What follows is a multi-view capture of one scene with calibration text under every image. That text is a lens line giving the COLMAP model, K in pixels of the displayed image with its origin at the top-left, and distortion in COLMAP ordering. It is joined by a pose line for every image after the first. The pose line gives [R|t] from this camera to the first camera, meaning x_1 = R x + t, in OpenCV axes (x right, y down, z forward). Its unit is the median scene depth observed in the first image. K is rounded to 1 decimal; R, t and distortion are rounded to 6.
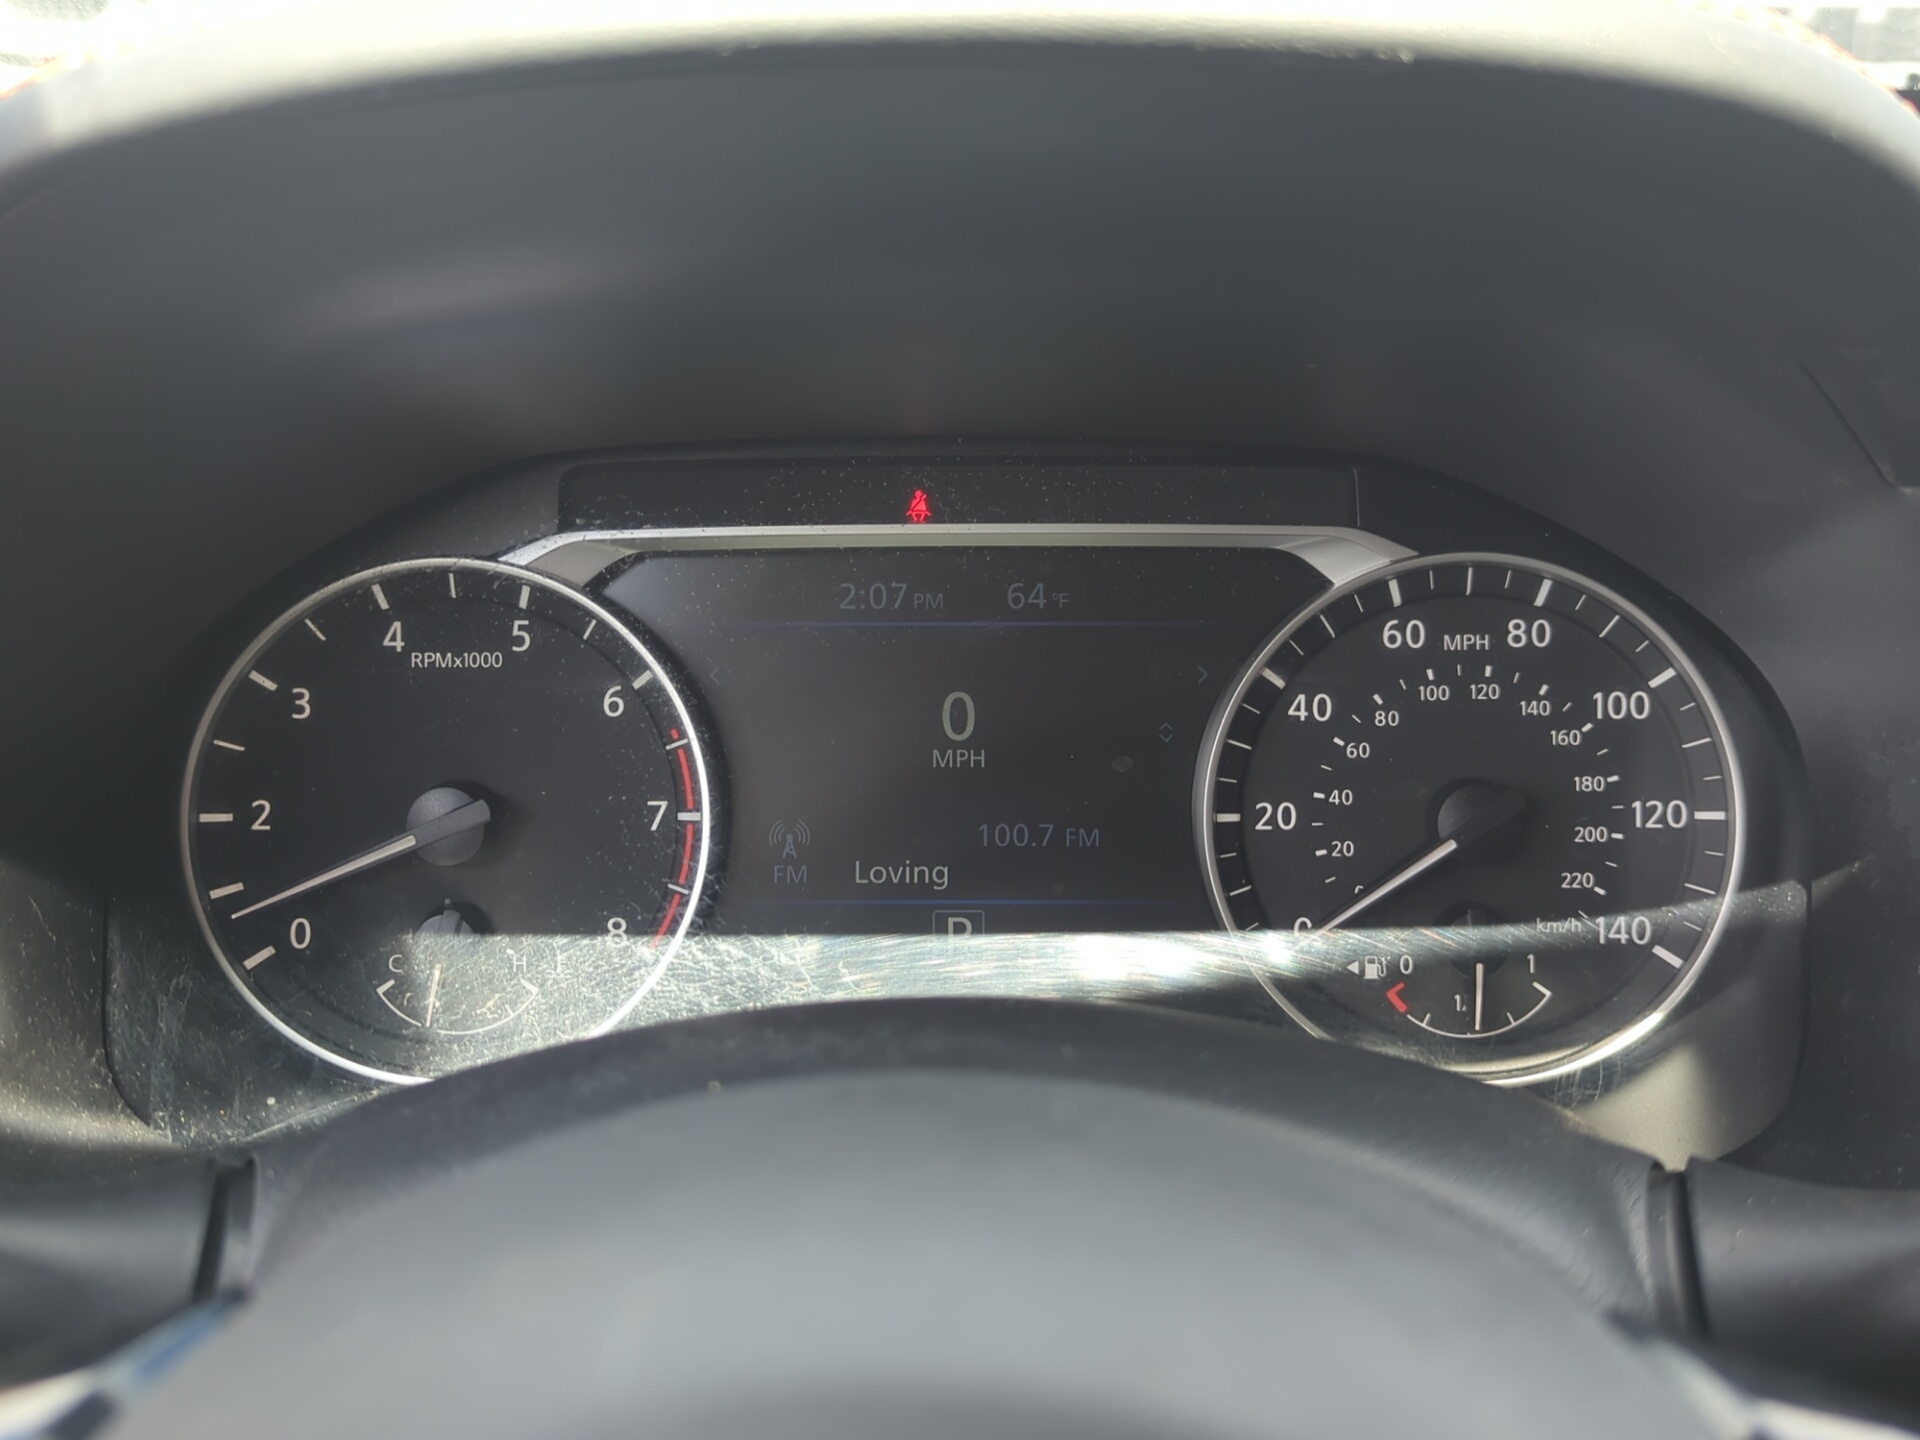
lens RADIAL K [[1895.2, 0, 966.4], [0, 1895.2, 710.6], [0, 0, 1]] dist [0.036034, 0.000000]
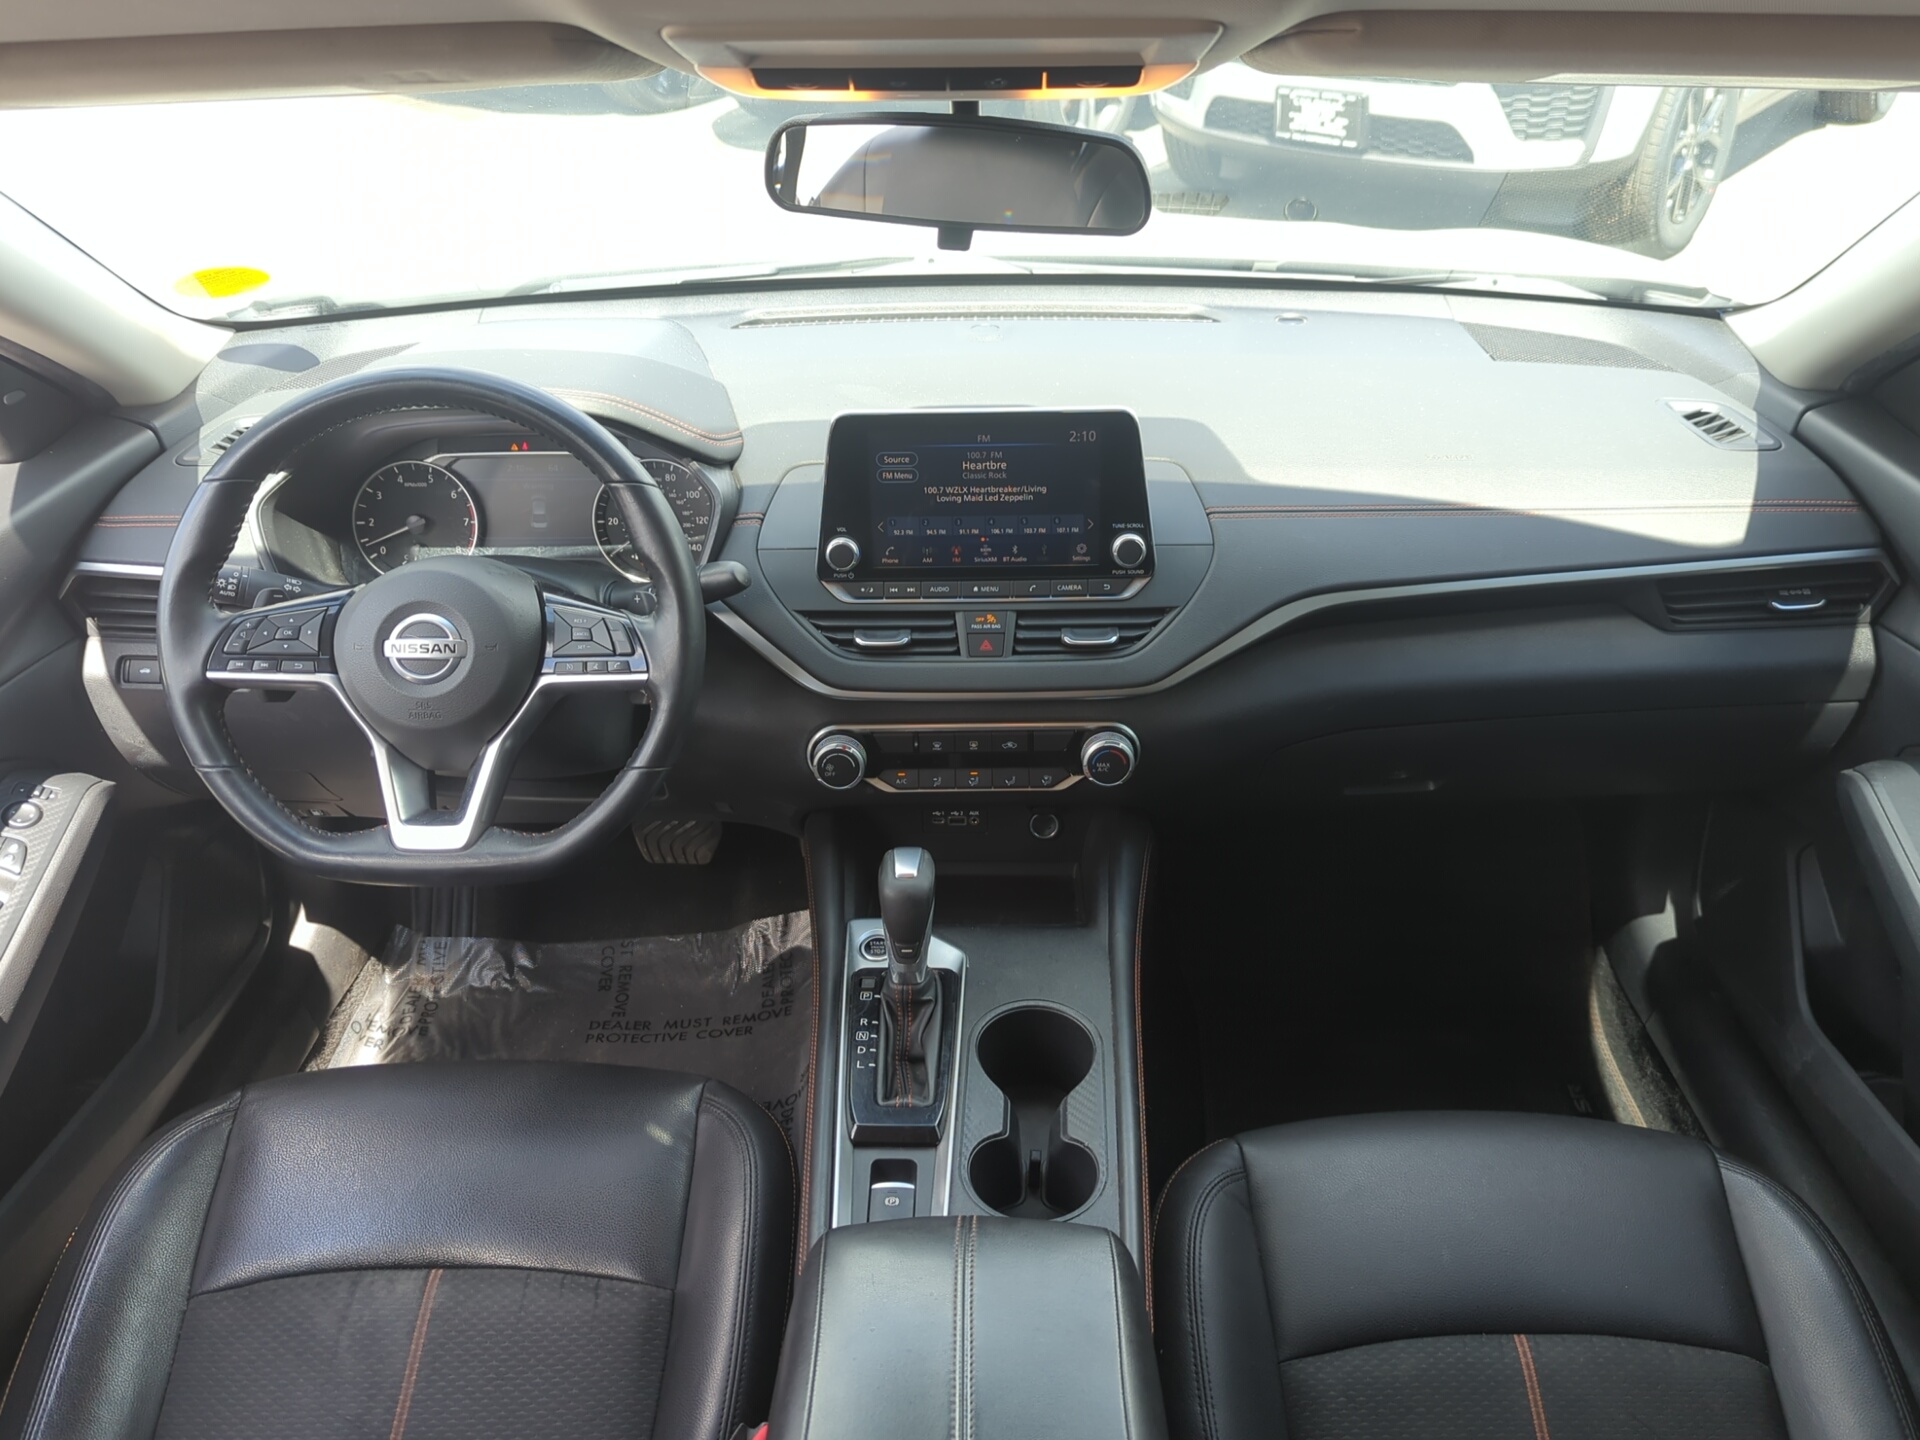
lens RADIAL K [[1554.4, 0, 976.8], [0, 1554.4, 695.4], [0, 0, 1]] dist [0.061772, -0.061476]
pose [[0.999949, -0.008154, 0.005941, 0.954747], [0.007016, 0.985198, 0.171274, -0.153458], [-0.007250, -0.171224, 0.985205, -2.515526]]
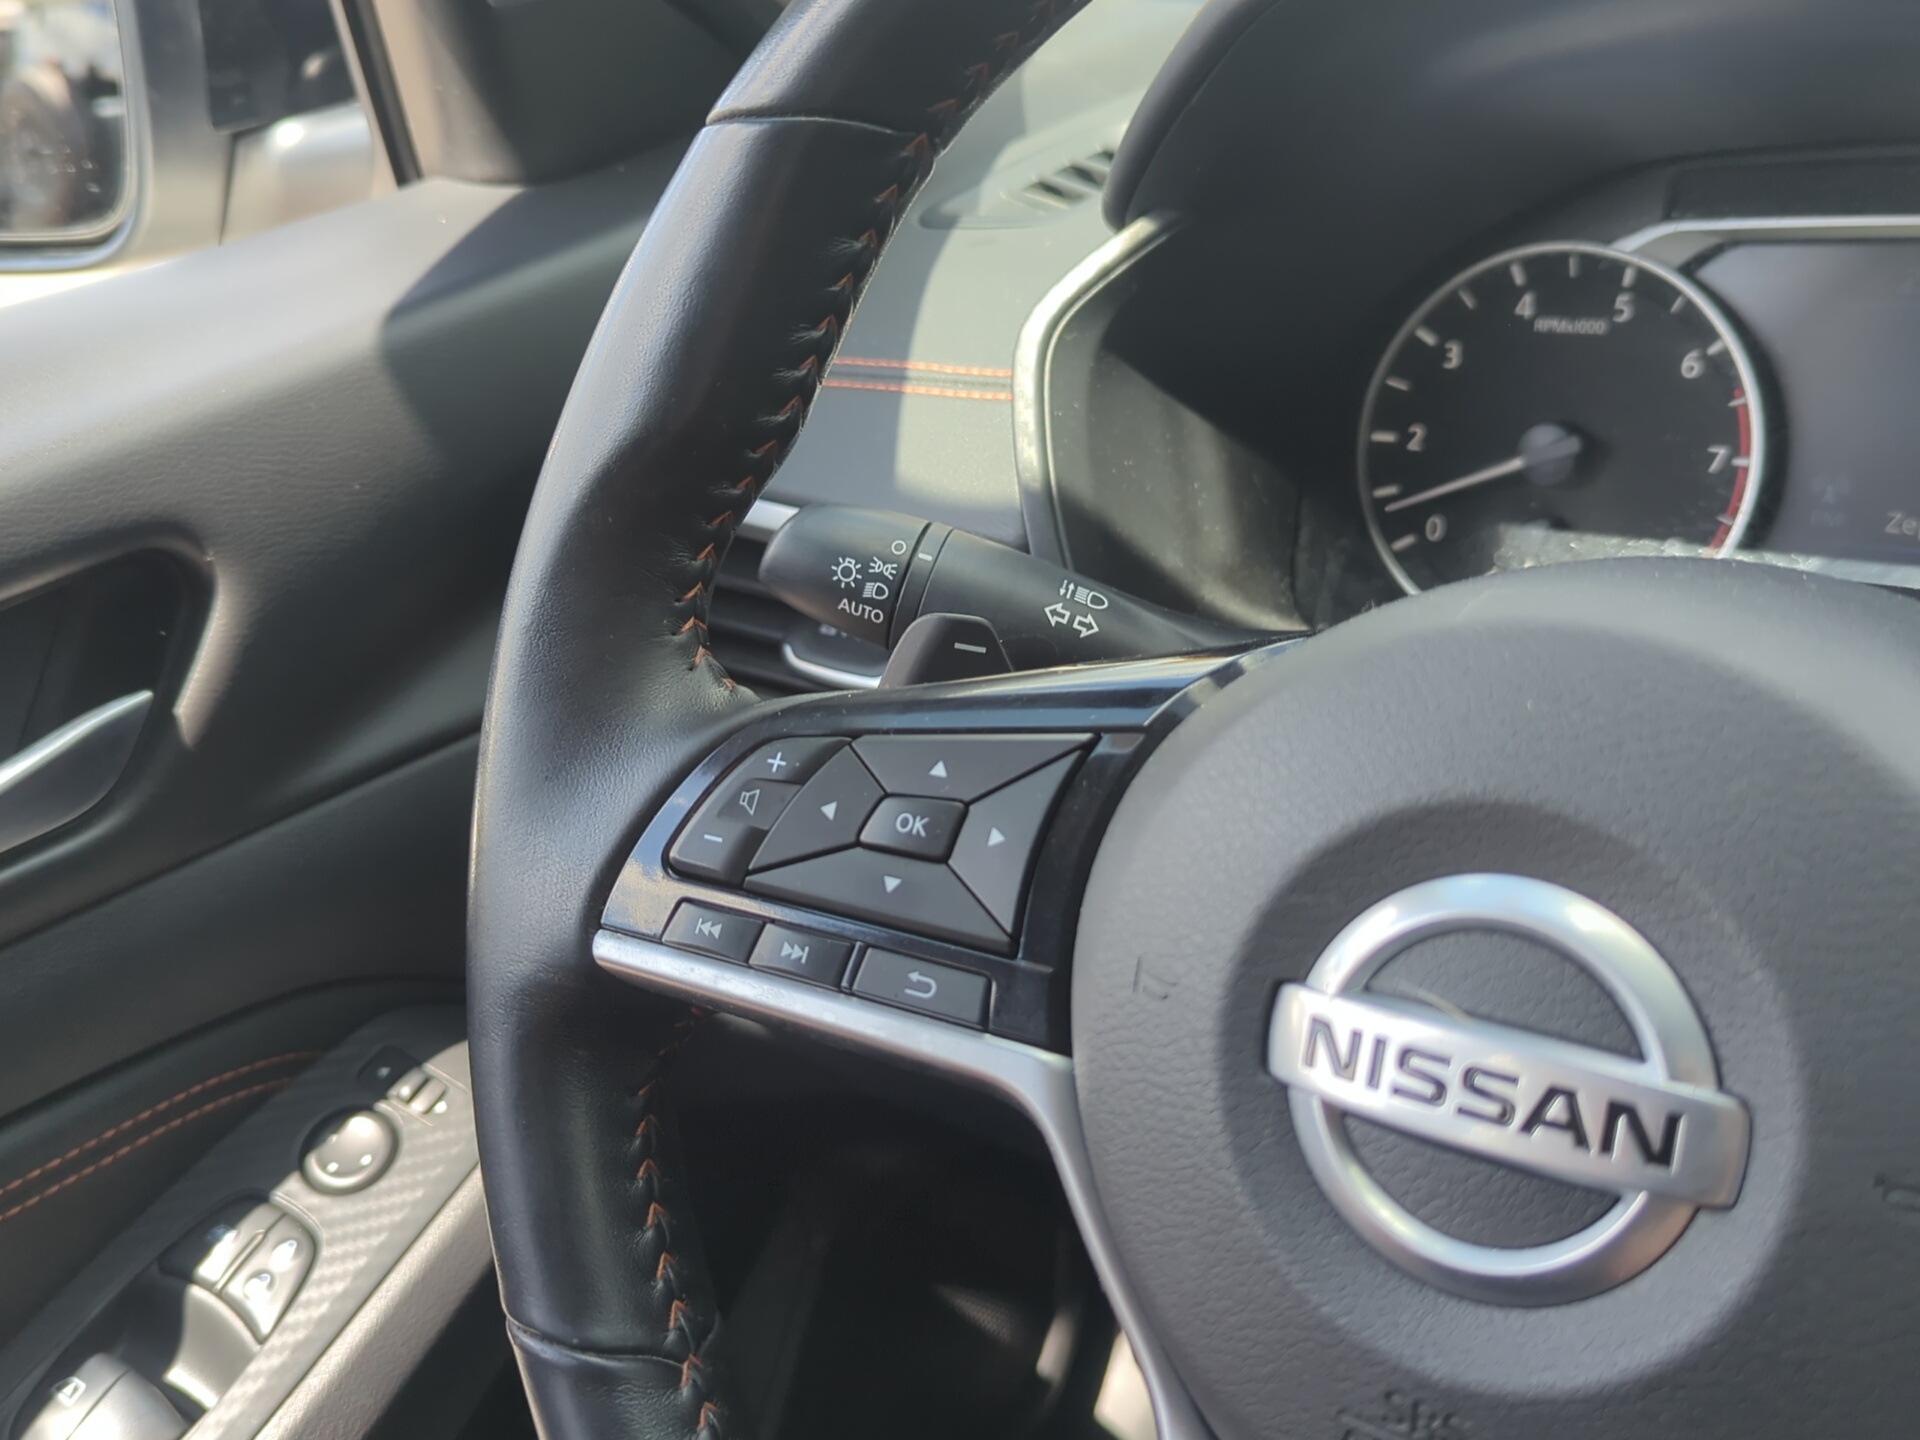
lens RADIAL K [[1953.0, 0, 972.4], [0, 1953.0, 689.2], [0, 0, 1]] dist [0.004460, 0.000000]
pose [[0.811938, 0.140845, -0.566497, 0.184427], [-0.062281, 0.985818, 0.155834, 0.034765], [0.580411, -0.091246, 0.809195, -0.317859]]
